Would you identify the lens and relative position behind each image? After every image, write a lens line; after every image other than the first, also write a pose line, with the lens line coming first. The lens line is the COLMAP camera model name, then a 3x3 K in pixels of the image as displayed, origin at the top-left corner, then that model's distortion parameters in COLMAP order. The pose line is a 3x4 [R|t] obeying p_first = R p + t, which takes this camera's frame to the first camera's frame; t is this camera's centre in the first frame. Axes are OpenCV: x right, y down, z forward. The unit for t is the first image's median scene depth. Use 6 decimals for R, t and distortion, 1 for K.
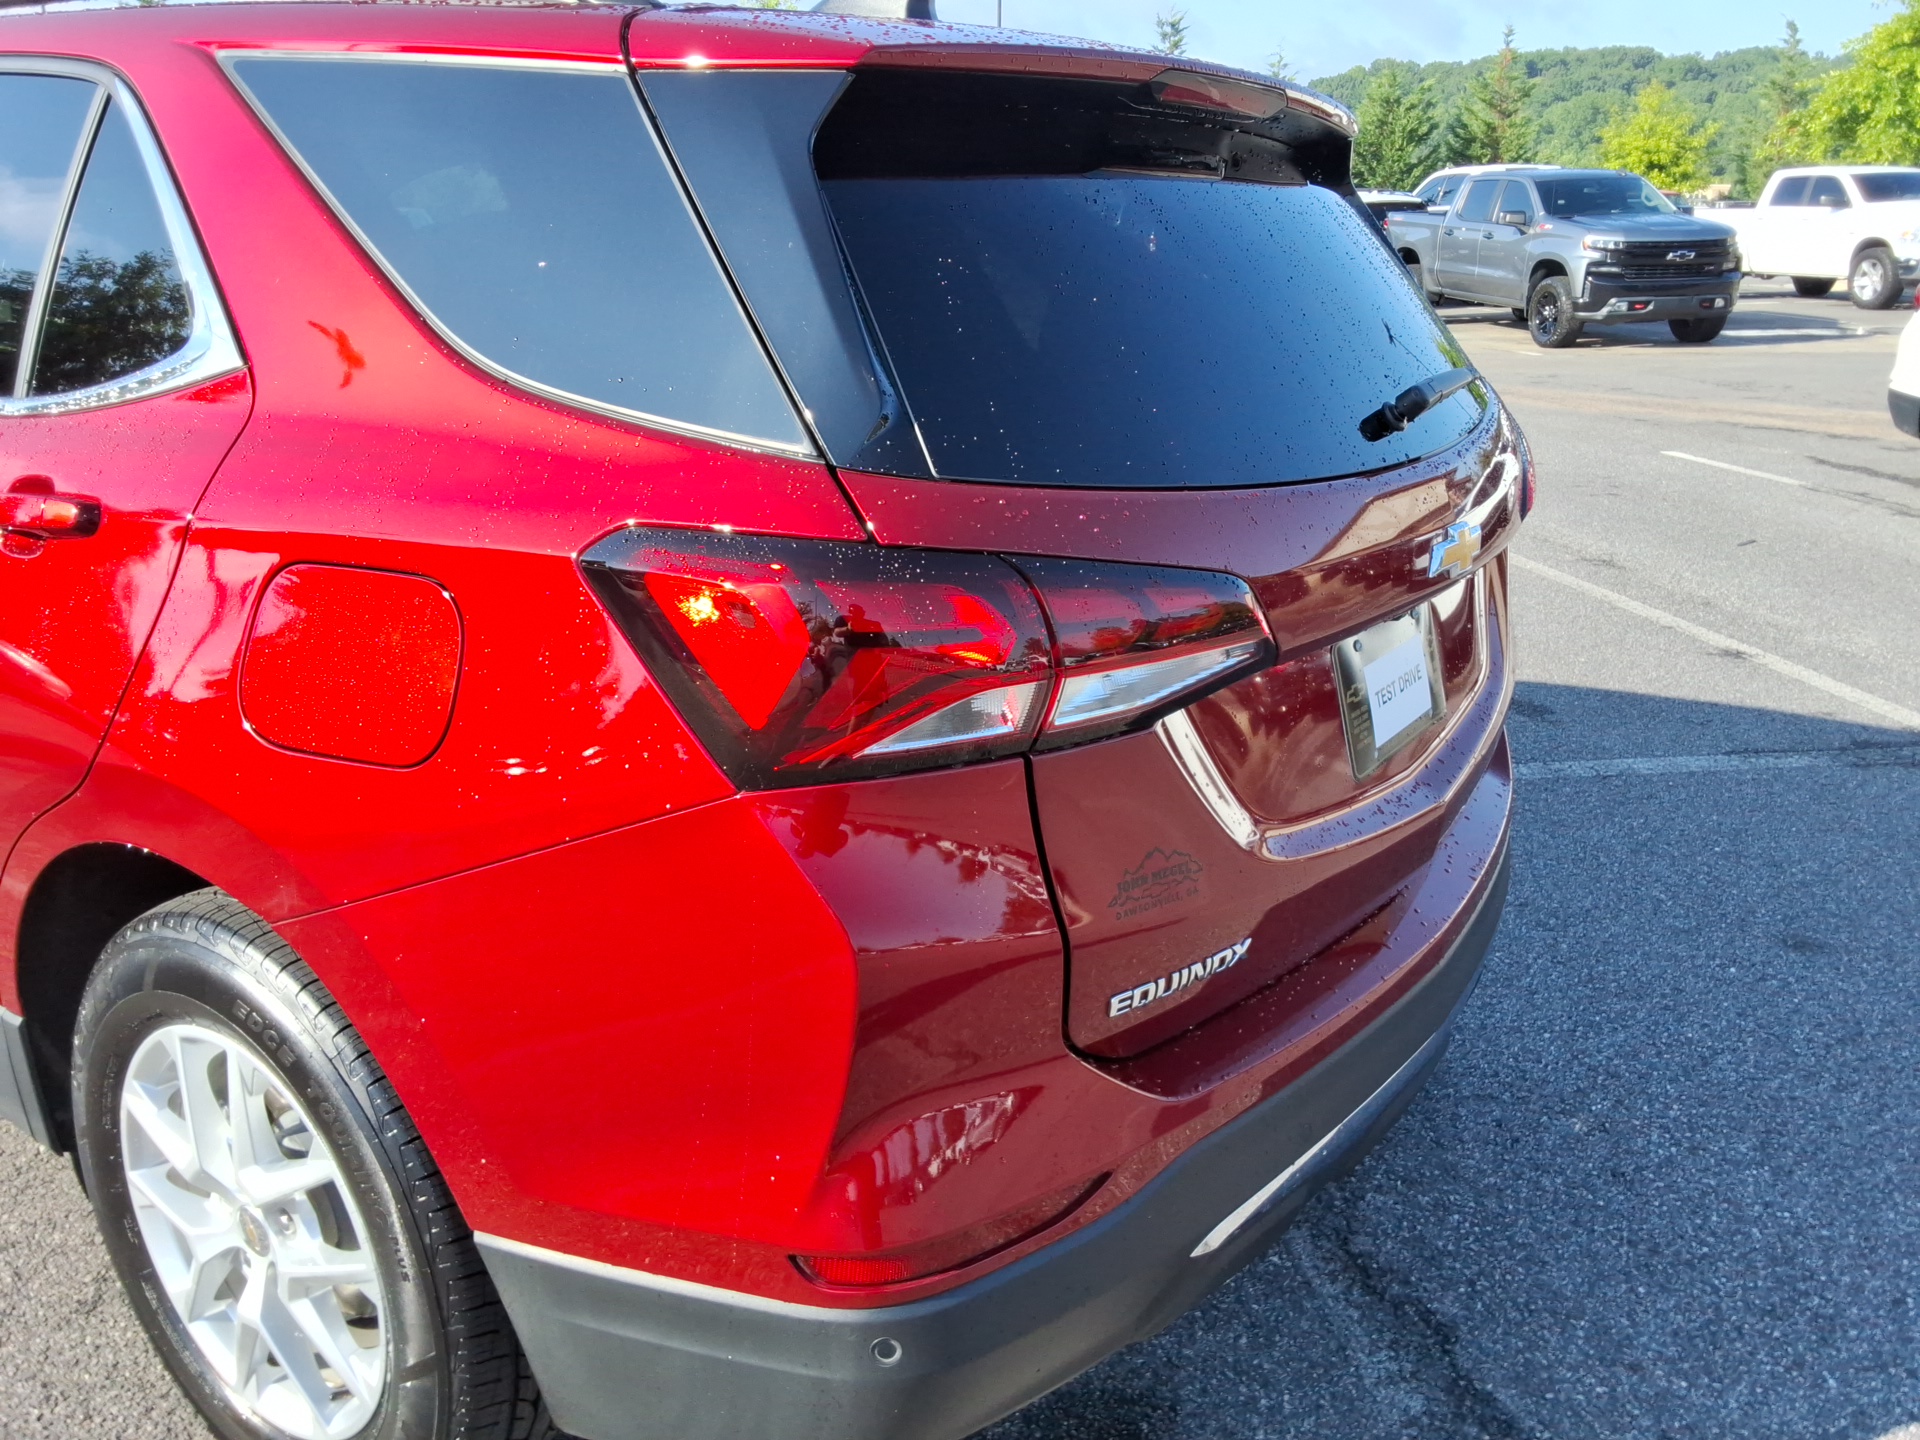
lens RADIAL K [[1532.7, 0, 986.0], [0, 1532.7, 701.8], [0, 0, 1]] dist [0.097813, -0.153130]
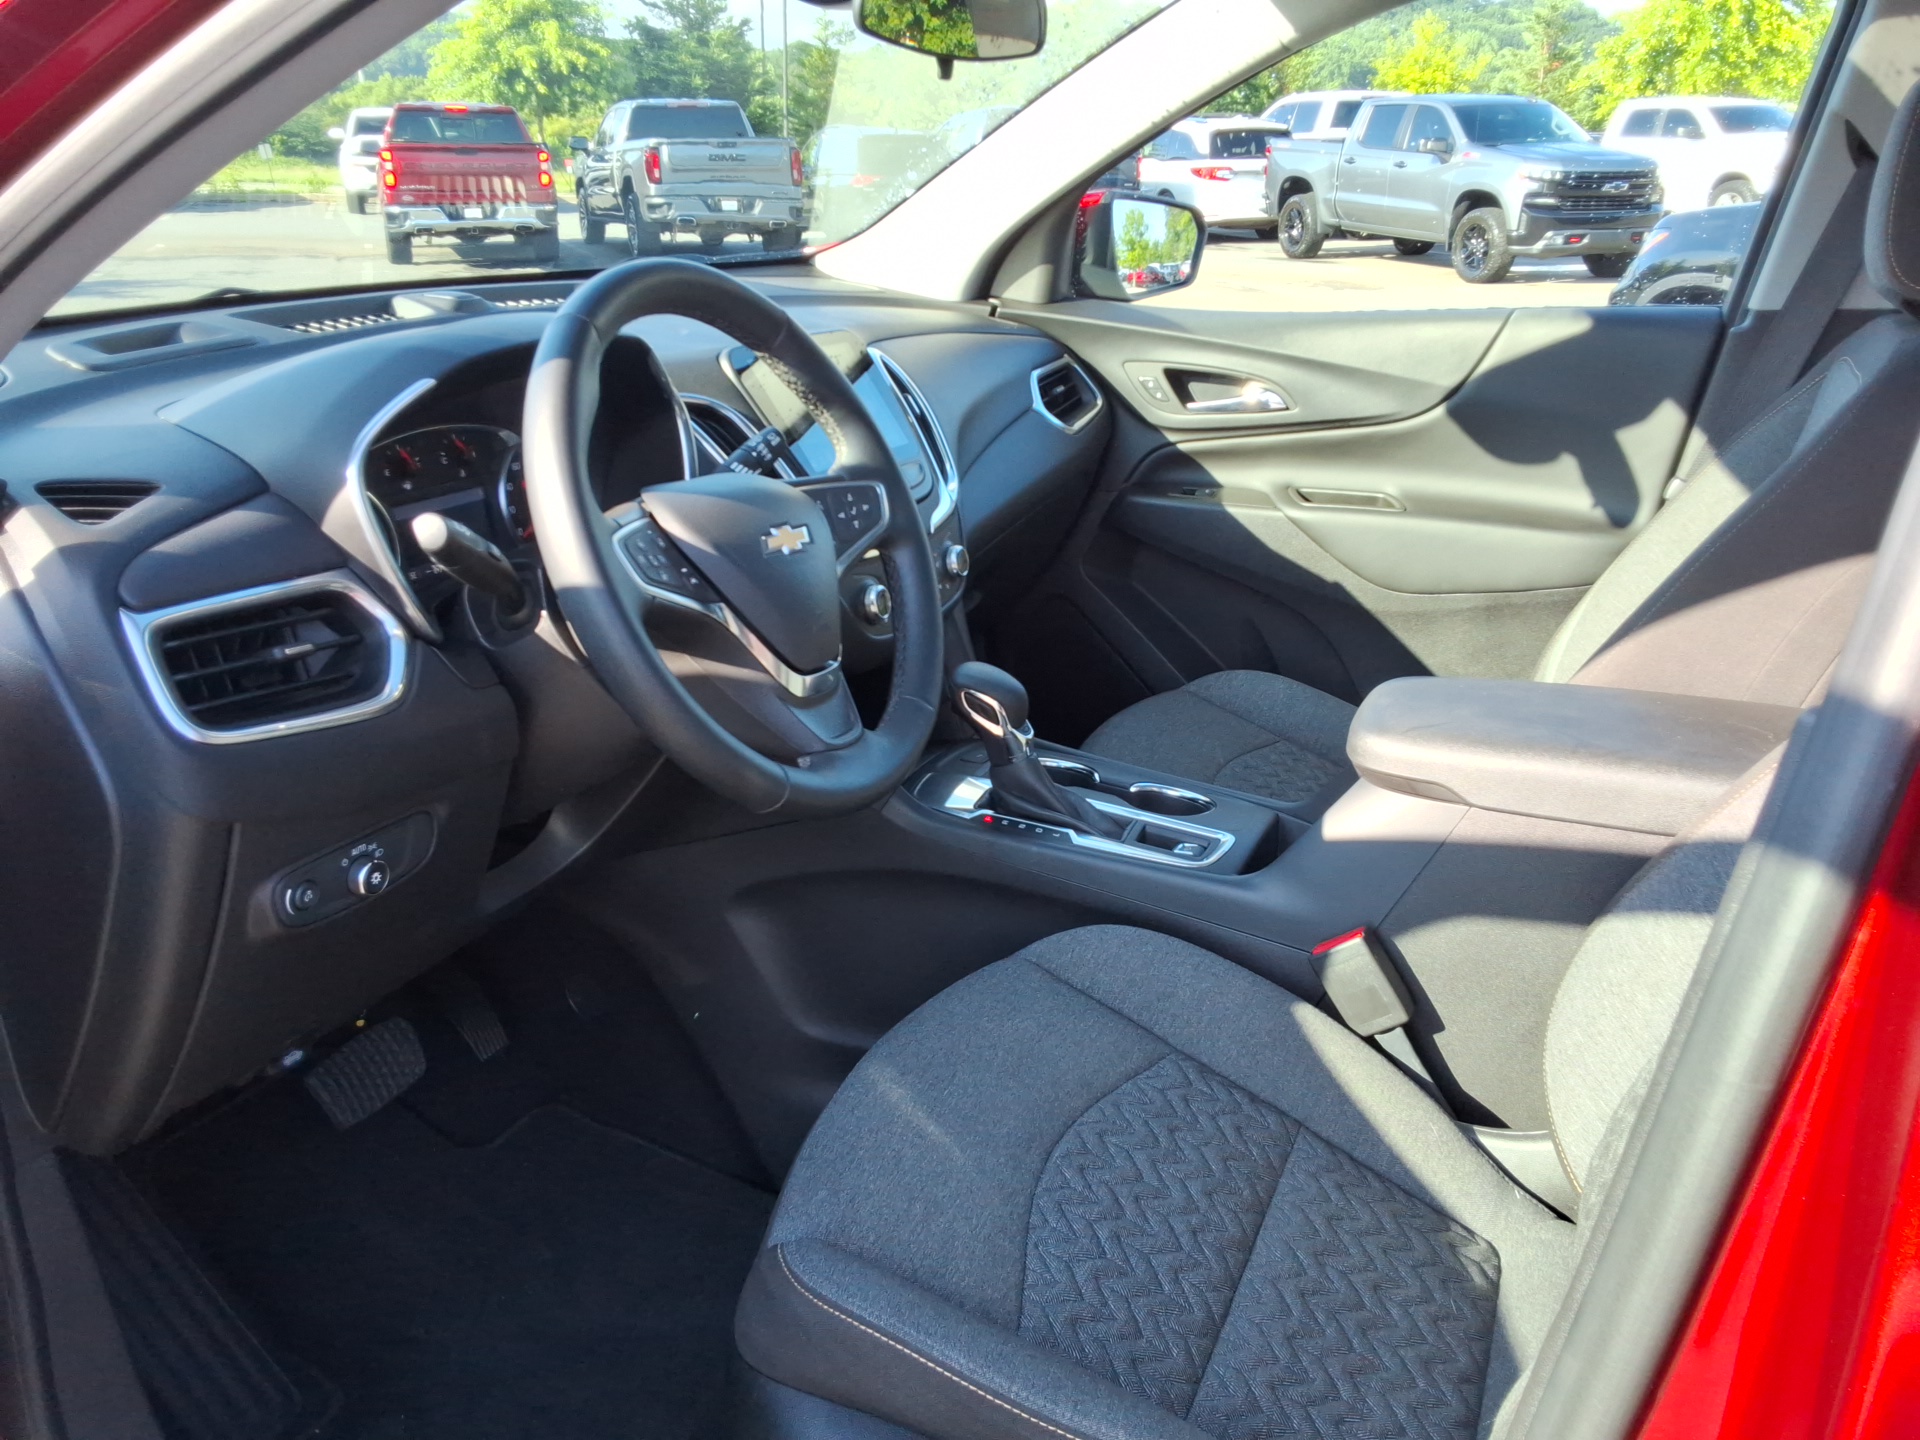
lens RADIAL K [[1532.7, 0, 960.7], [0, 1532.7, 695.2], [0, 0, 1]] dist [0.097813, -0.153130]
pose [[0.987236, -0.041304, 0.153813, -0.109004], [0.035419, 0.998539, 0.040811, -0.024670], [-0.155274, -0.034842, 0.987257, 0.095010]]
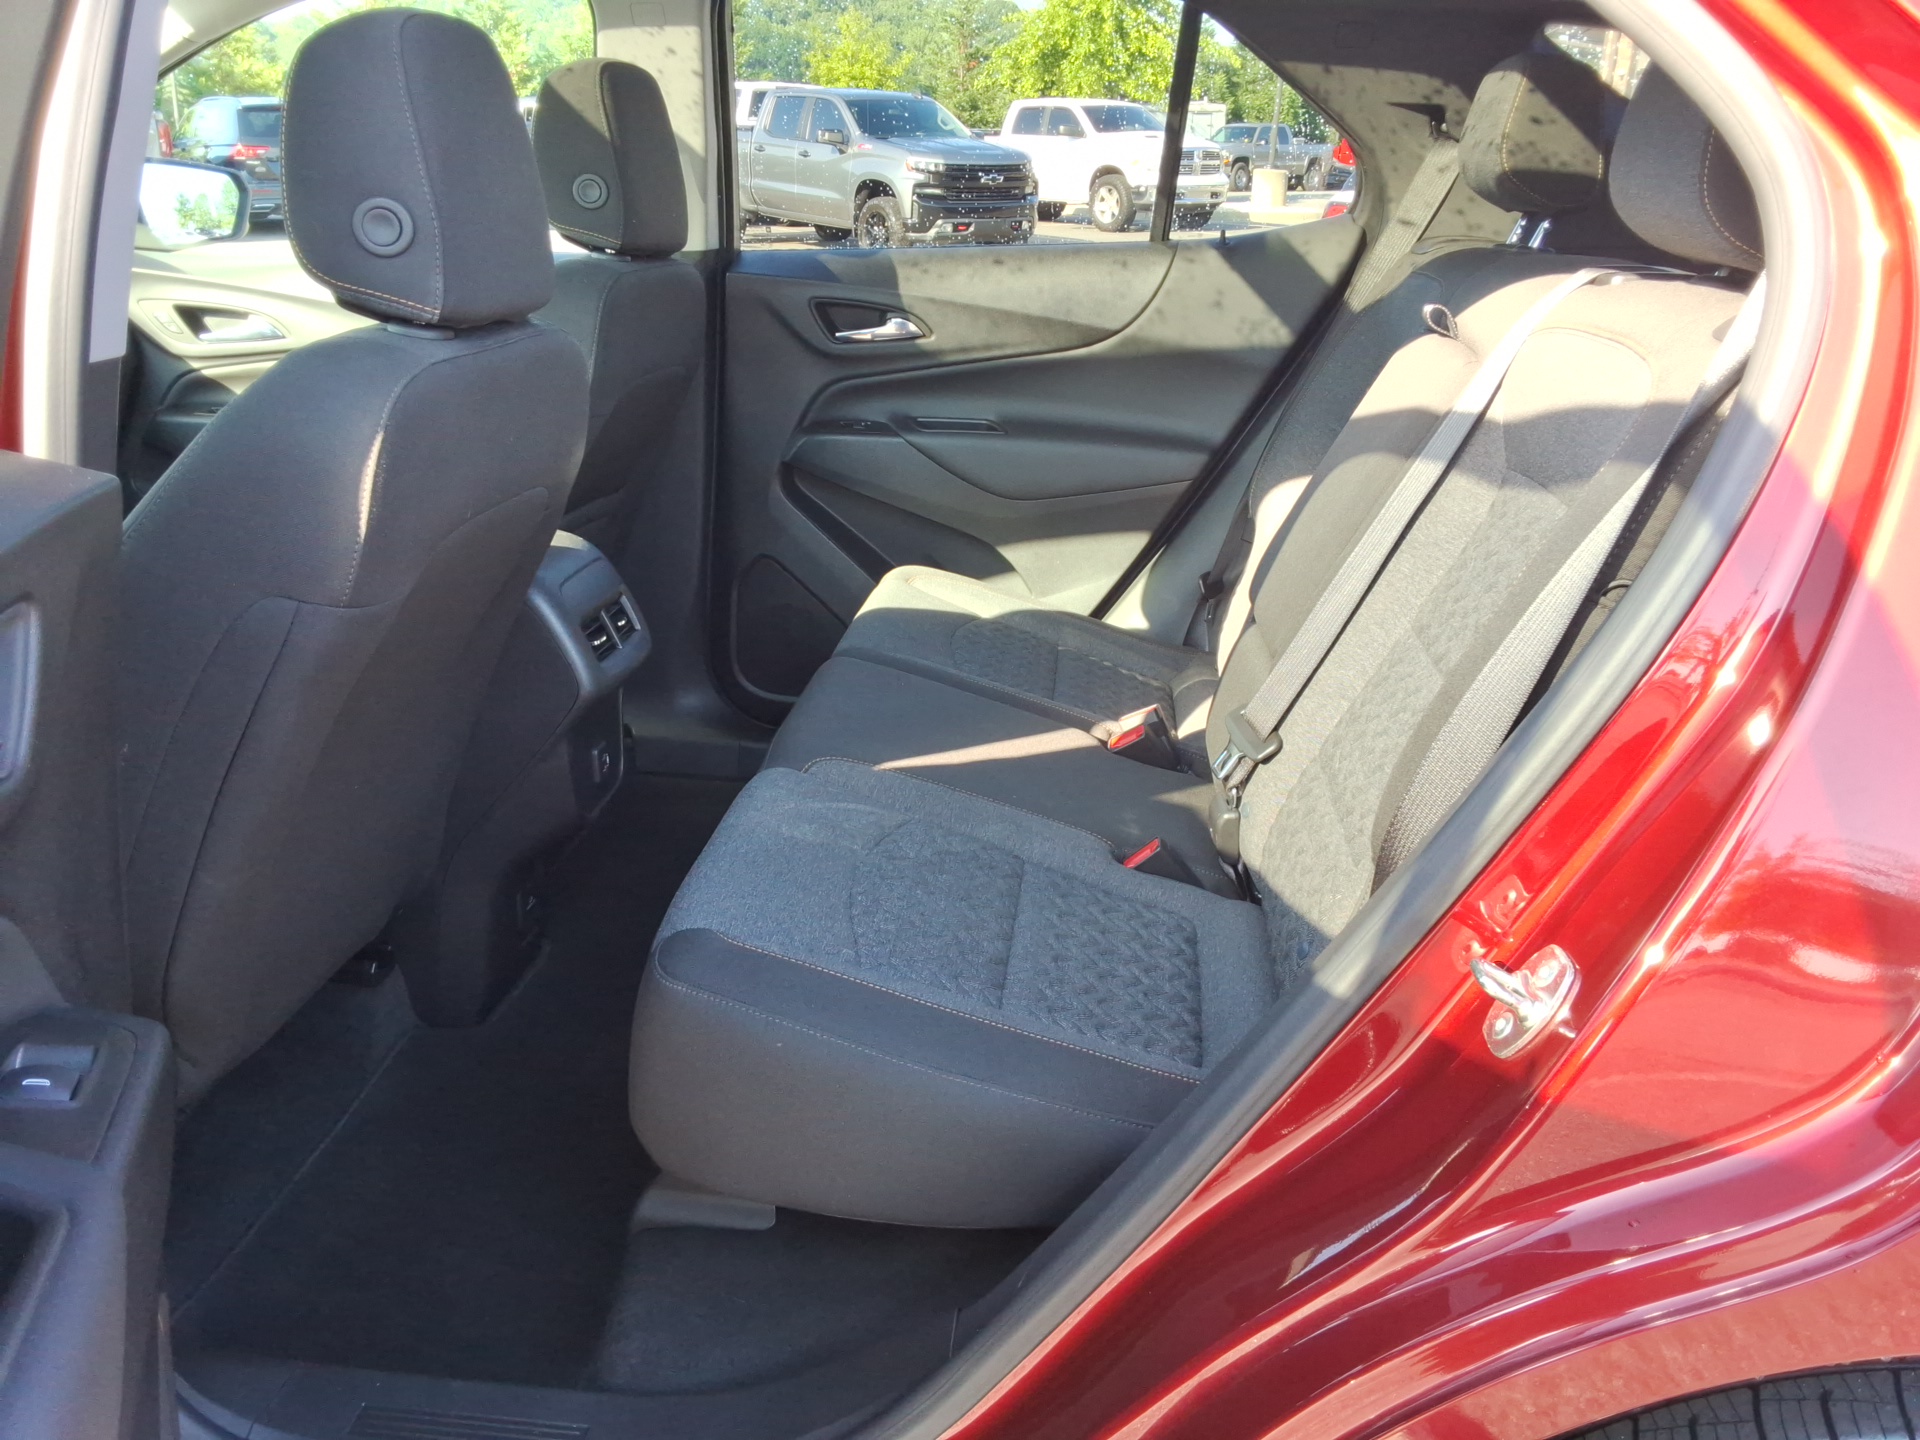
lens RADIAL K [[1532.7, 0, 975.9], [0, 1532.7, 706.5], [0, 0, 1]] dist [0.097813, -0.153130]
pose [[0.882030, -0.134094, 0.451709, -0.082249], [0.110807, 0.990795, 0.077760, -0.013470], [-0.457978, -0.018534, 0.888770, 0.059717]]
